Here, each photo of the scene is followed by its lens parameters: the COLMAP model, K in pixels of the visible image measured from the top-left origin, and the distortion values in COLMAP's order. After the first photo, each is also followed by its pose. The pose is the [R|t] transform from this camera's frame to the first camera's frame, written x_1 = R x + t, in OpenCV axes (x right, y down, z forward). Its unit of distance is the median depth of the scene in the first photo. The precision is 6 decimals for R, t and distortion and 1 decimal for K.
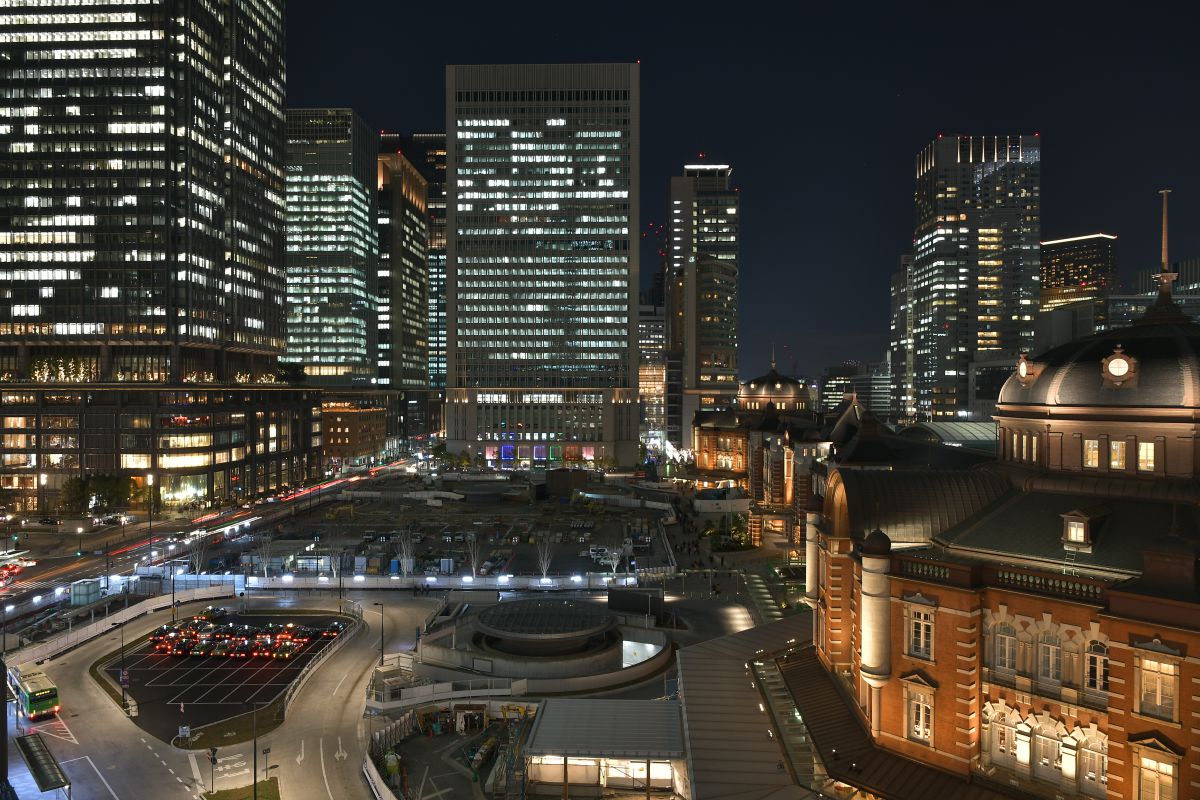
lens RADIAL K [[843.0, 0, 600.0], [0, 843.0, 400.0], [0, 0, 1]] dist [-0.000515, -0.000406]
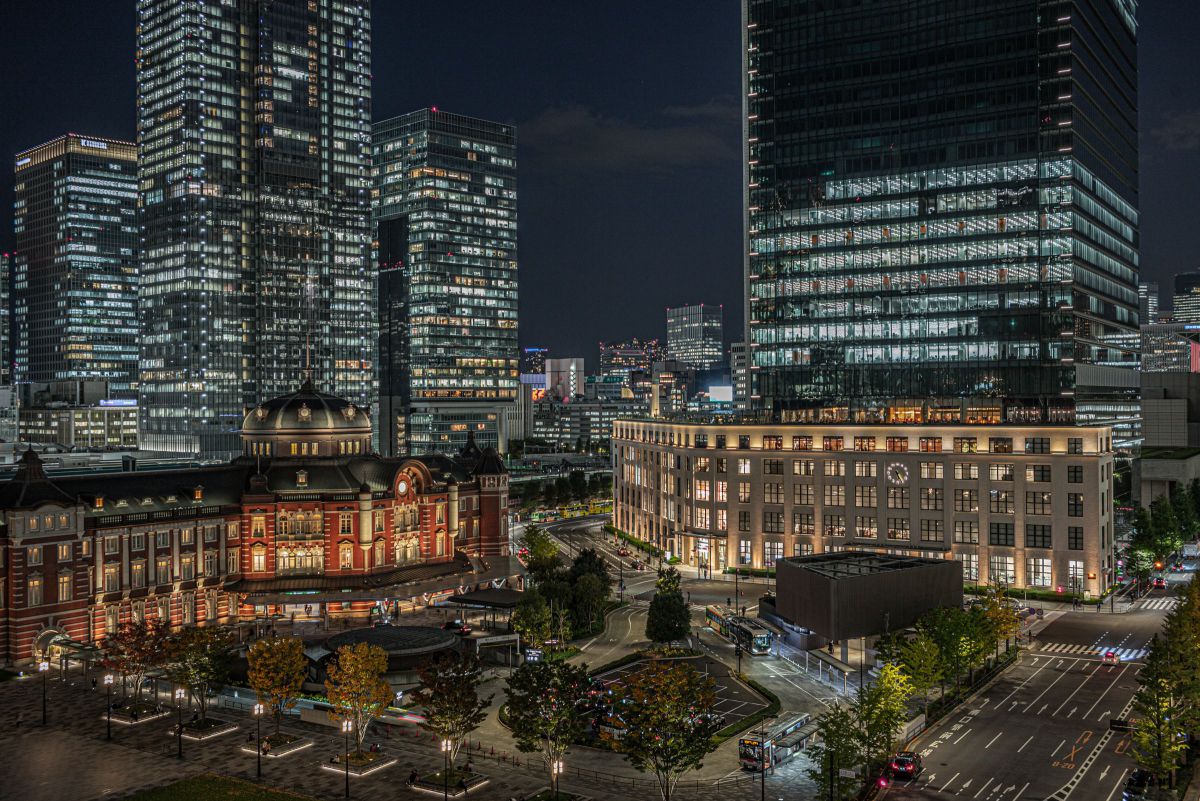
lens RADIAL K [[1189.1, 0, 600.0], [0, 1189.1, 400.5], [0, 0, 1]] dist [-0.003865, 0.013405]
pose [[0.523485, -0.007511, 0.852002, -0.636899], [0.021144, 0.999768, -0.004177, -0.014091], [-0.851773, 0.020201, 0.523522, -0.520078]]
